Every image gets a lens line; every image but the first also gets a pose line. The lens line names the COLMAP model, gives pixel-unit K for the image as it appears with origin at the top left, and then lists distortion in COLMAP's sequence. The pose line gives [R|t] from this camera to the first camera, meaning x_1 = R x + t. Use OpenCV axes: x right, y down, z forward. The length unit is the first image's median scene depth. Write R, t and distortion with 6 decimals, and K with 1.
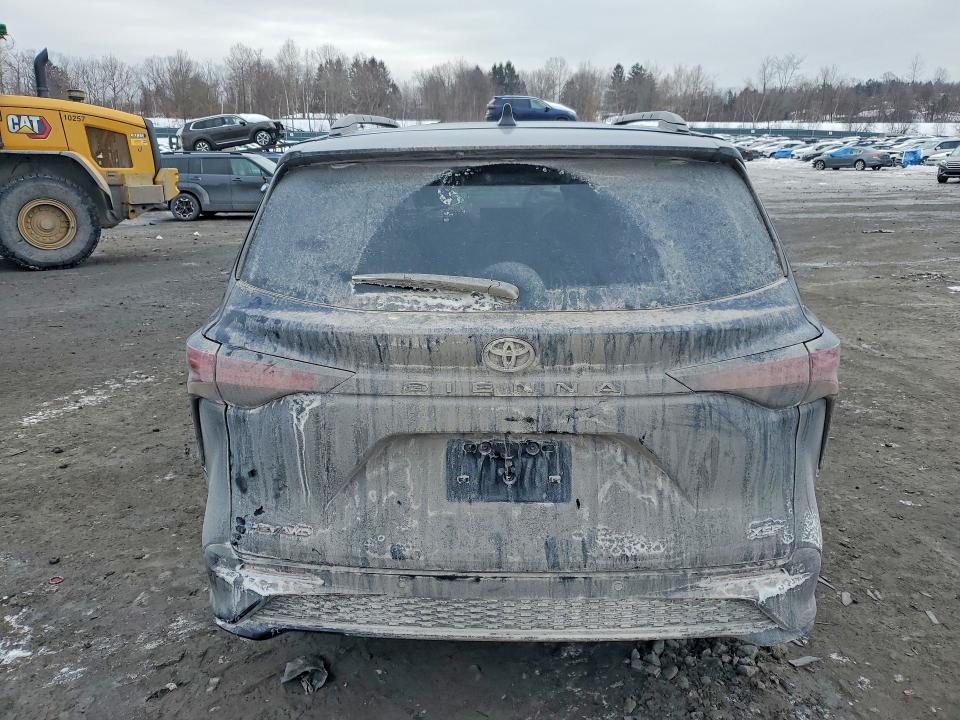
lens RADIAL K [[756.3, 0, 482.7], [0, 756.3, 357.5], [0, 0, 1]] dist [0.023476, 0.003835]
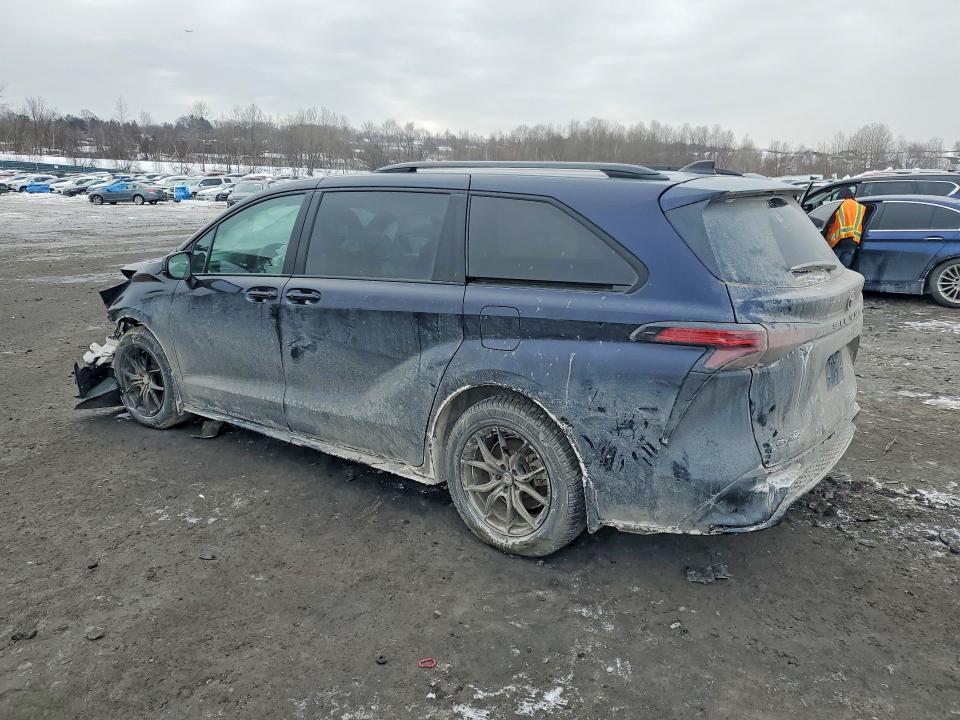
lens RADIAL K [[756.3, 0, 484.9], [0, 756.3, 362.0], [0, 0, 1]] dist [0.023476, 0.003835]
pose [[0.566842, -0.182409, 0.803378, -0.113389], [0.212066, 0.974624, 0.071663, -0.010037], [-0.796064, 0.129747, 0.591141, 0.036041]]
